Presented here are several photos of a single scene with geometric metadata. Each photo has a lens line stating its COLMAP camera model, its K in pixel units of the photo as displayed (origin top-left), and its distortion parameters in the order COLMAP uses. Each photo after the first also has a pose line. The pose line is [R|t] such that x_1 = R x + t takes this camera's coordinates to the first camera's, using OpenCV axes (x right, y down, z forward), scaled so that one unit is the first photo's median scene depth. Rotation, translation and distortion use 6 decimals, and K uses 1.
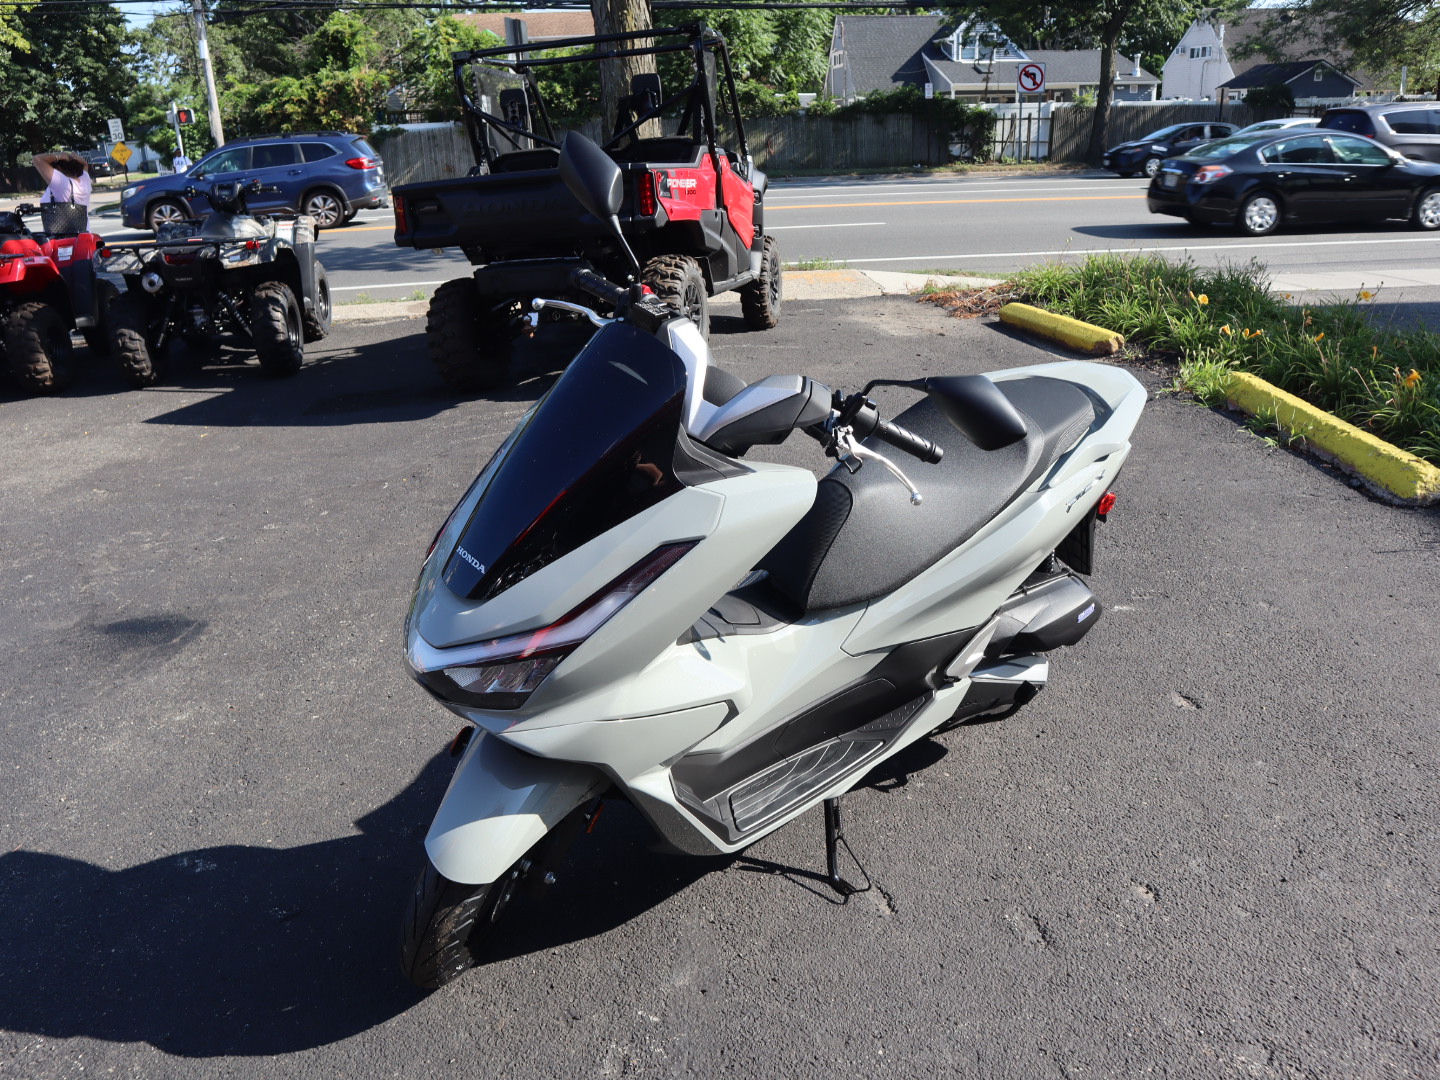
lens RADIAL K [[1106.0, 0, 725.9], [0, 1106.0, 542.9], [0, 0, 1]] dist [-0.104556, 0.060930]
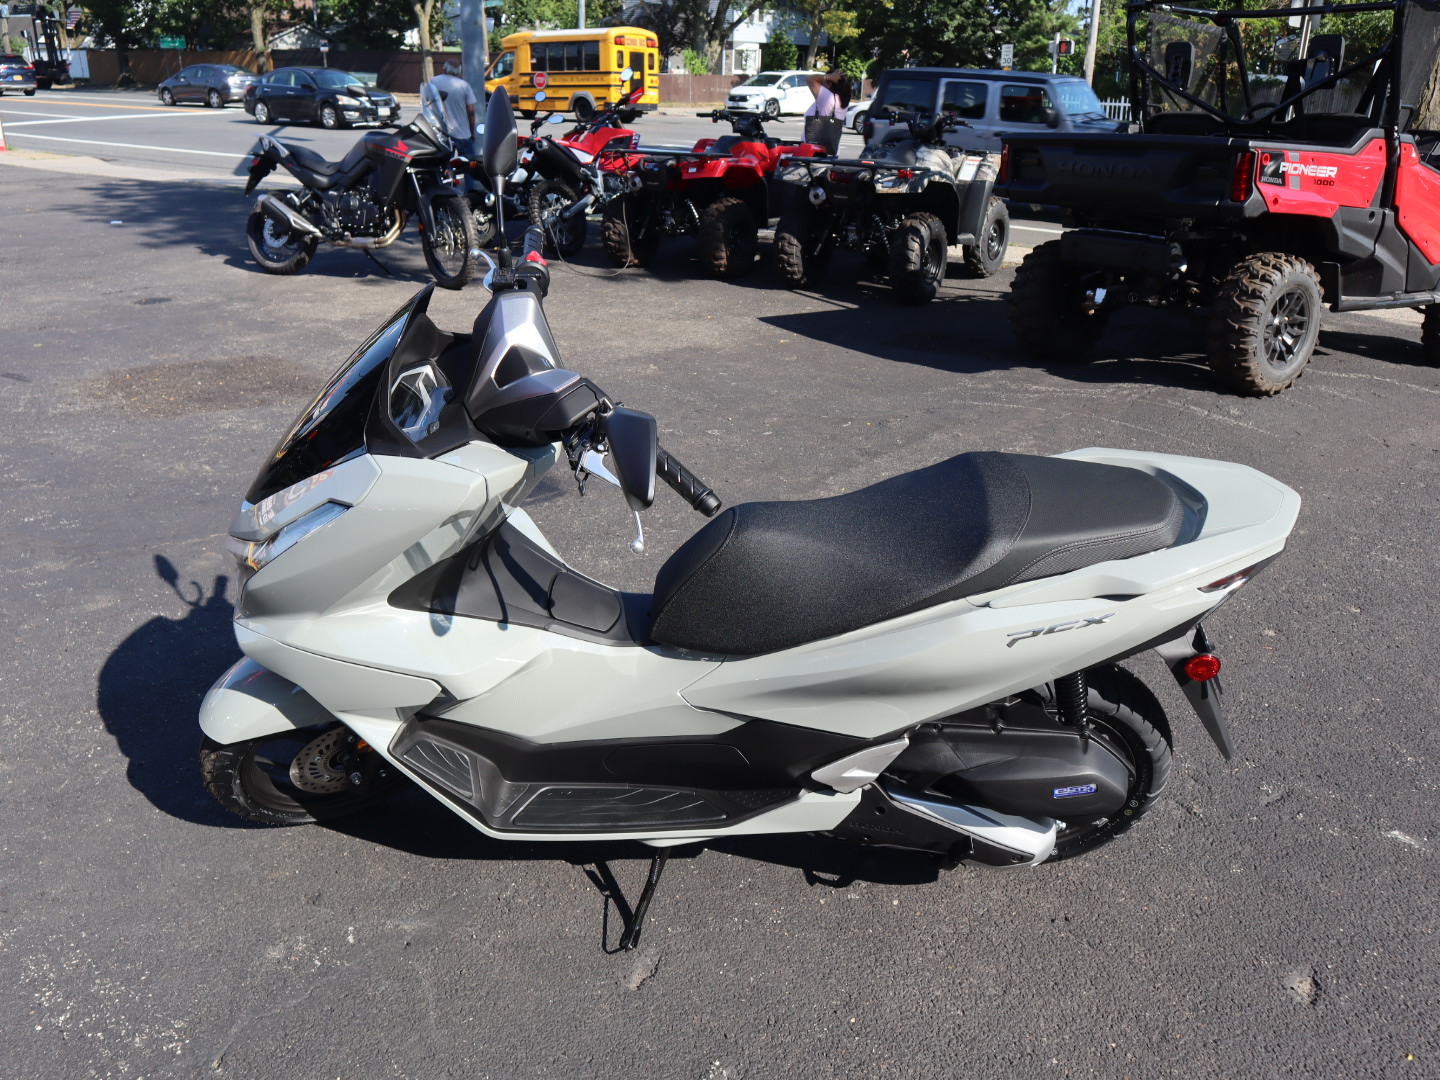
lens RADIAL K [[1106.0, 0, 742.5], [0, 1106.0, 560.0], [0, 0, 1]] dist [-0.104556, 0.060930]
pose [[0.759831, 0.313910, -0.569313, 0.175727], [-0.278318, 0.948464, 0.151511, -0.044682], [0.587533, 0.043327, 0.808039, 0.087628]]
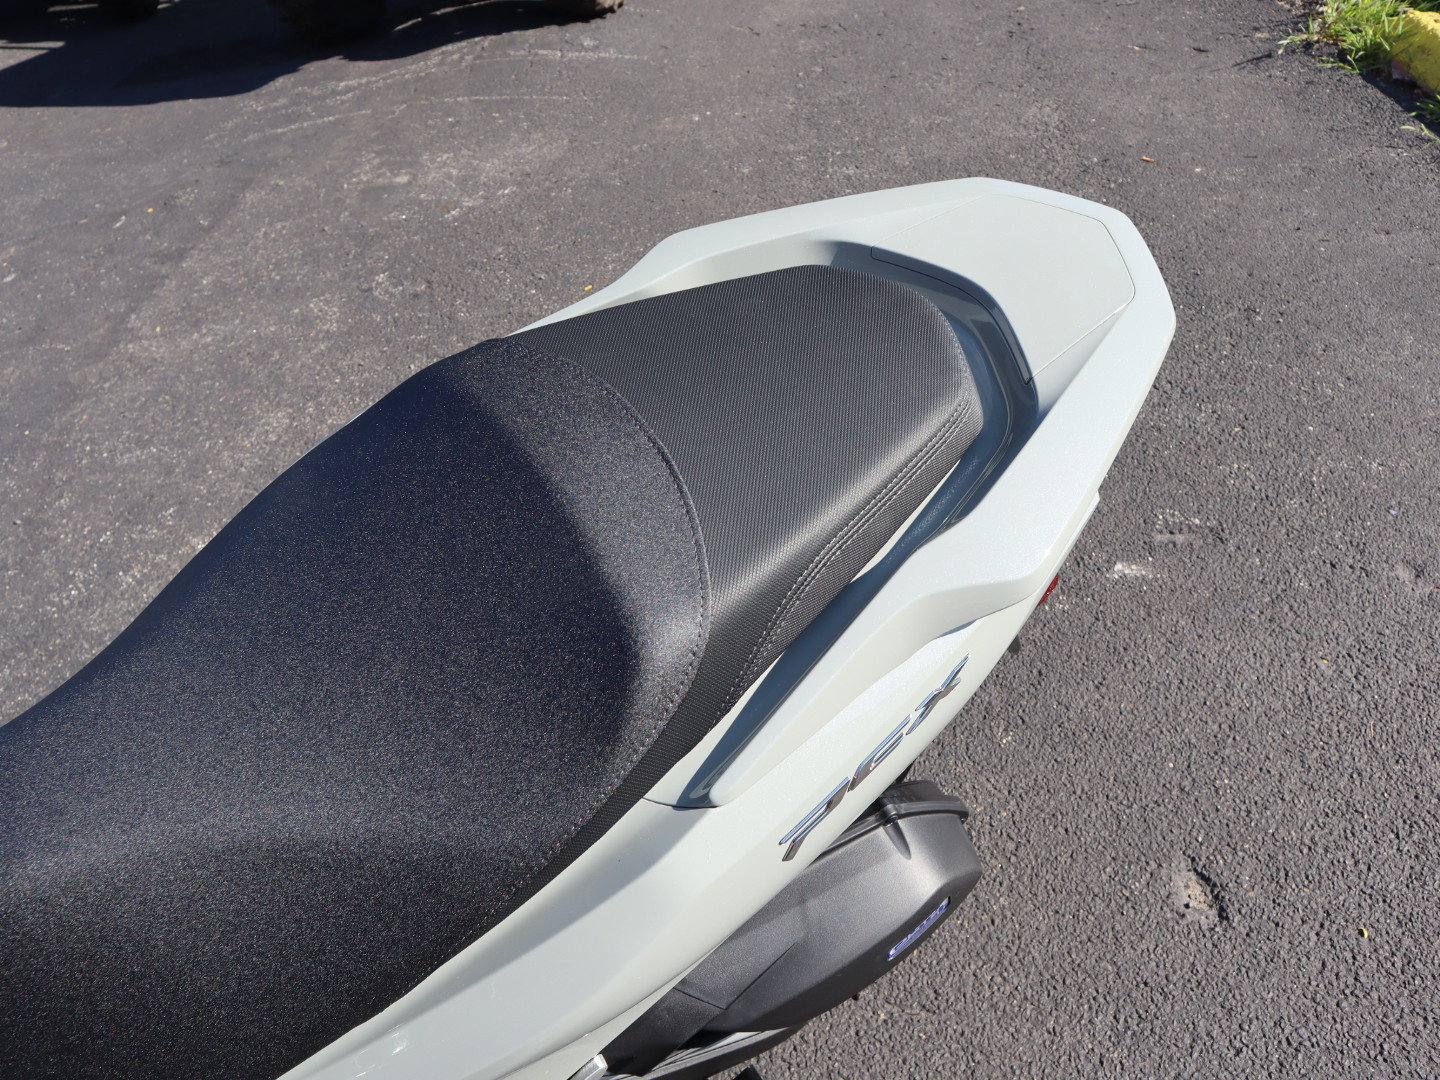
lens RADIAL K [[1123.0, 0, 707.0], [0, 1123.0, 532.2], [0, 0, 1]] dist [-0.114705, 0.065252]
pose [[0.996366, 0.017141, -0.083429, 0.094887], [0.010883, 0.945889, 0.324308, -0.063085], [0.084474, -0.324037, 0.942265, 0.225144]]
